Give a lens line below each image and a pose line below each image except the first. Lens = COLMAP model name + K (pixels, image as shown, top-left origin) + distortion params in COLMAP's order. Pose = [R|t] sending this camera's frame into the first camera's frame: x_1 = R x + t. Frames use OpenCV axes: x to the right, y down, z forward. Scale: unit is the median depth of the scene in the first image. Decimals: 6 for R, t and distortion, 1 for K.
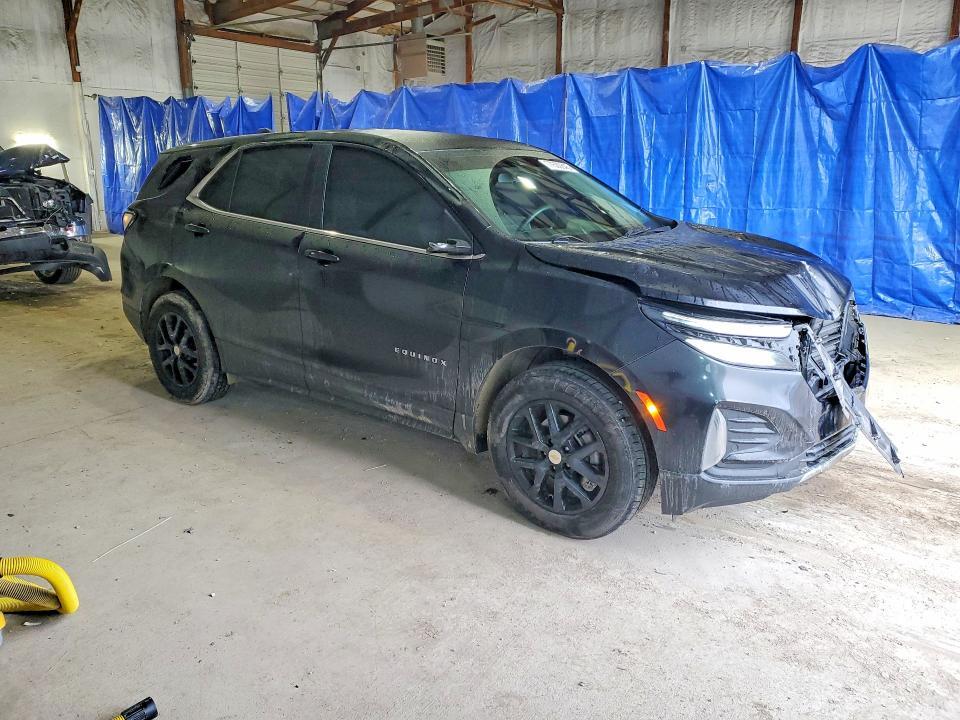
lens RADIAL K [[763.9, 0, 480.0], [0, 763.9, 360.0], [0, 0, 1]] dist [0.001140, 0.012038]
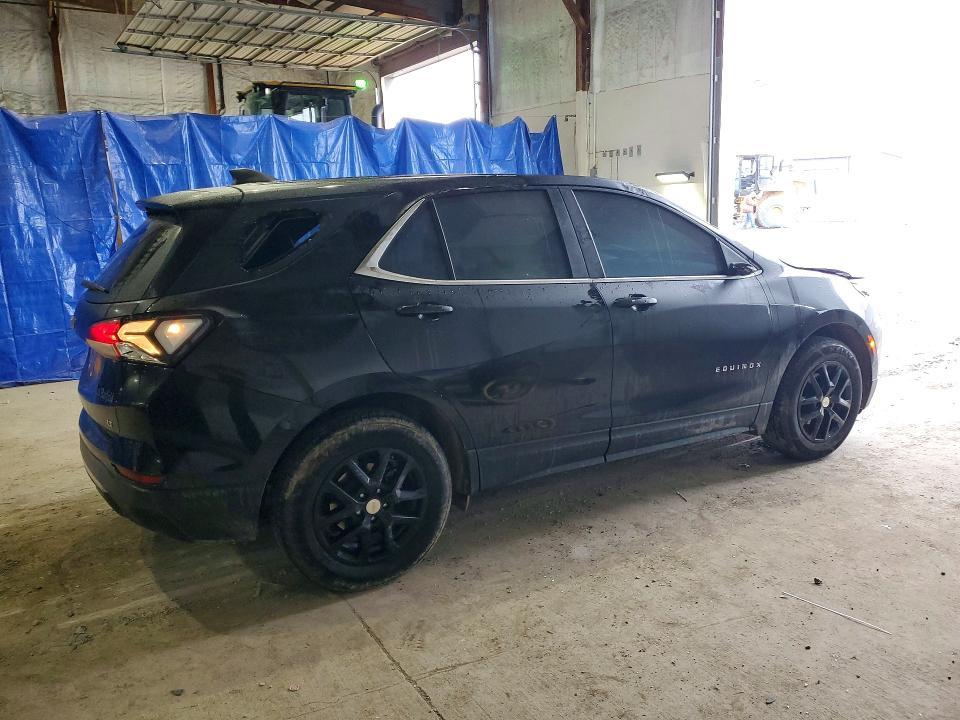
lens RADIAL K [[763.9, 0, 480.0], [0, 763.9, 360.0], [0, 0, 1]] dist [0.001140, 0.012038]
pose [[0.361317, -0.196844, 0.911429, -0.600186], [0.262763, 0.959344, 0.103025, -0.111847], [-0.894654, 0.202265, 0.398351, 0.419001]]
